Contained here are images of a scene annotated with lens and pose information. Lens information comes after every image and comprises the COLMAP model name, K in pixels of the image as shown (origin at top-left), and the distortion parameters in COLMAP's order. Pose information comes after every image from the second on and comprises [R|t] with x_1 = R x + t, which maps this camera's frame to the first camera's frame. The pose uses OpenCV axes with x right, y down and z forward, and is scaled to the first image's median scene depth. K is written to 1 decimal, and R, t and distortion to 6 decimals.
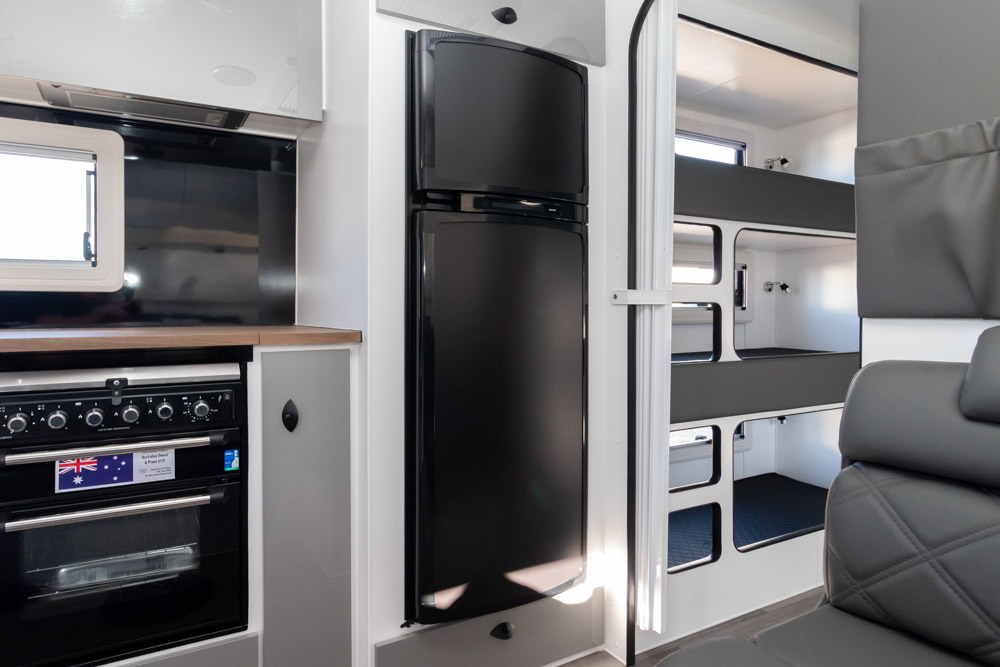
lens RADIAL K [[529.5, 0, 406.6], [0, 529.5, 311.4], [0, 0, 1]] dist [-0.000258, 0.000035]
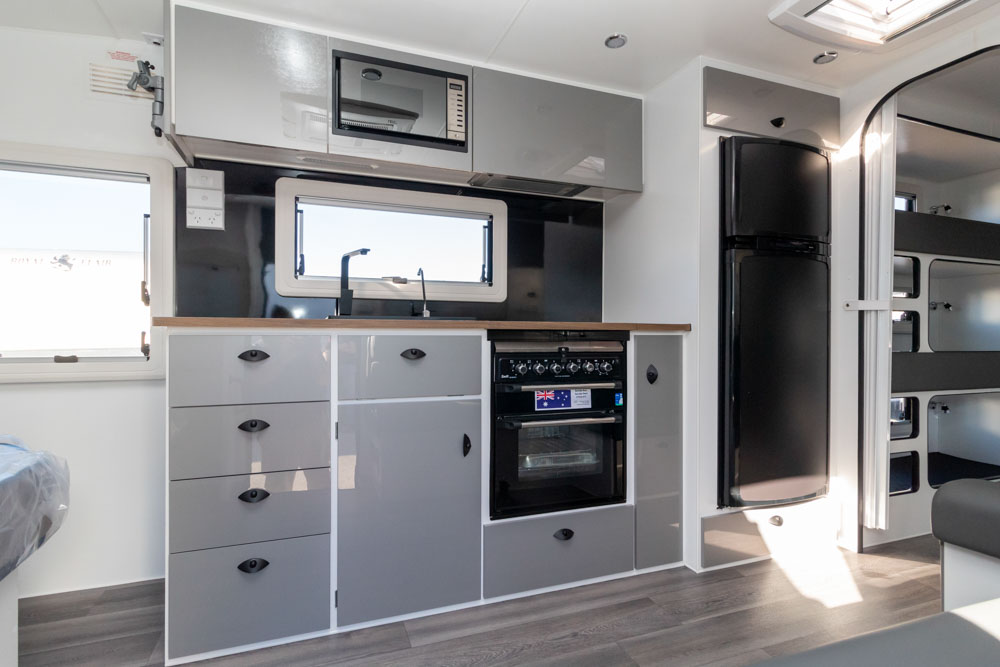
lens RADIAL K [[462.1, 0, 500.0], [0, 462.1, 333.5], [0, 0, 1]] dist [0.000635, 0.000173]
pose [[0.994987, 0.008662, -0.099625, -0.478110], [-0.009556, 0.999918, -0.008498, 0.076675], [0.099543, 0.009407, 0.994989, -0.415708]]
